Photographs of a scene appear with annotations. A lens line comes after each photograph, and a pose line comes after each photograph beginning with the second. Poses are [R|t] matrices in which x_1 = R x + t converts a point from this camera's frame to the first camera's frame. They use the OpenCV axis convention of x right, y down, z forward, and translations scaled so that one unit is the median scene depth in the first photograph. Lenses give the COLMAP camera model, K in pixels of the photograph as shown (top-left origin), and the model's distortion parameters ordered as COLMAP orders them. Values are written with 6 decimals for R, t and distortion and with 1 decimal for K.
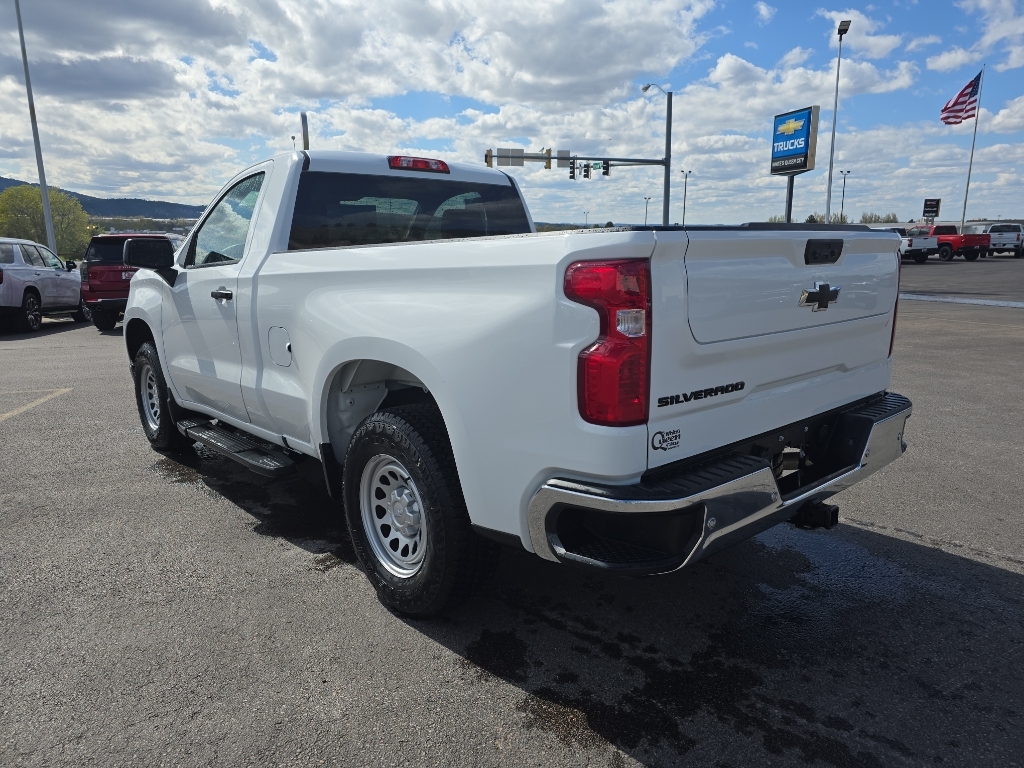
lens RADIAL K [[687.7, 0, 509.2], [0, 687.7, 385.5], [0, 0, 1]] dist [0.067769, -0.067978]
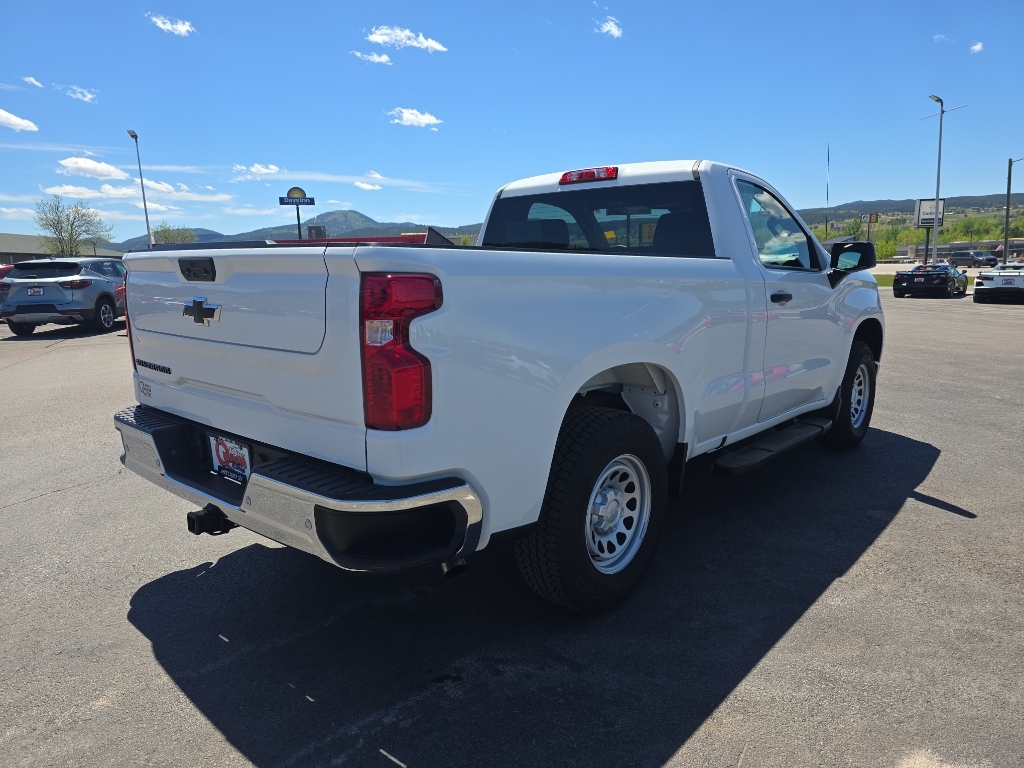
lens RADIAL K [[687.7, 0, 509.2], [0, 687.7, 385.5], [0, 0, 1]] dist [0.067769, -0.067978]
pose [[0.129032, 0.184251, -0.974373, 1.627864], [-0.179425, 0.970707, 0.159797, -0.284541], [0.975273, 0.154208, 0.158312, 1.371175]]
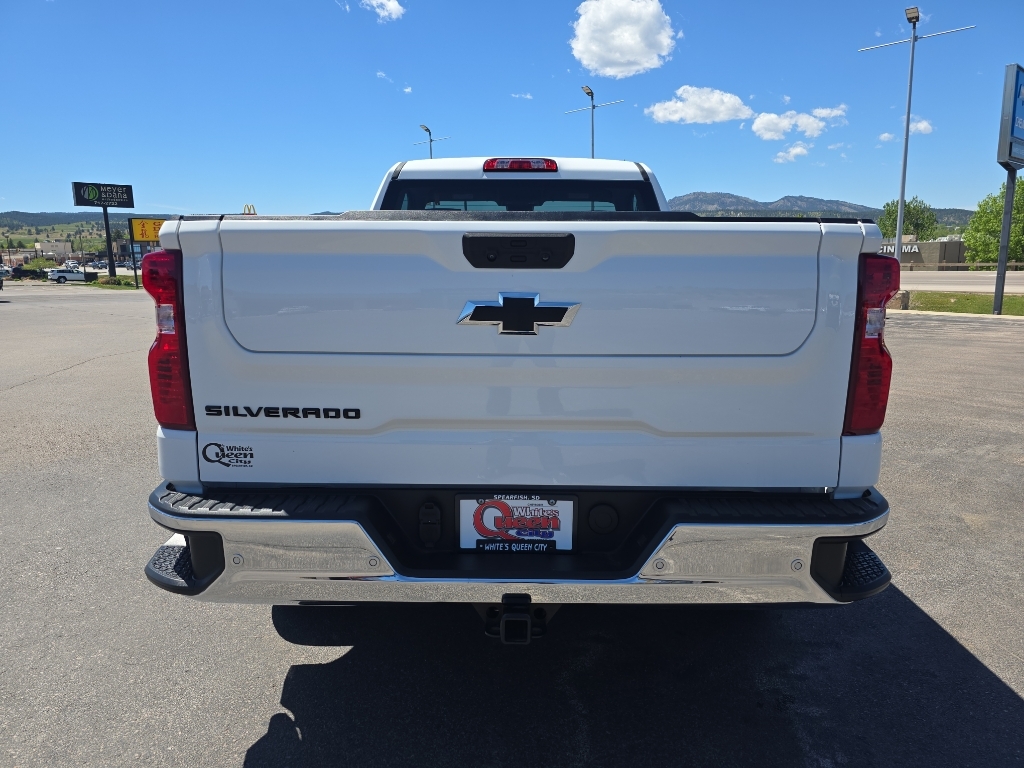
lens RADIAL K [[687.7, 0, 509.2], [0, 687.7, 385.5], [0, 0, 1]] dist [0.067769, -0.067978]
pose [[0.741206, 0.130368, -0.658497, 0.960234], [-0.139776, 0.989432, 0.038553, -0.085250], [0.656564, 0.063467, 0.751595, 0.495099]]
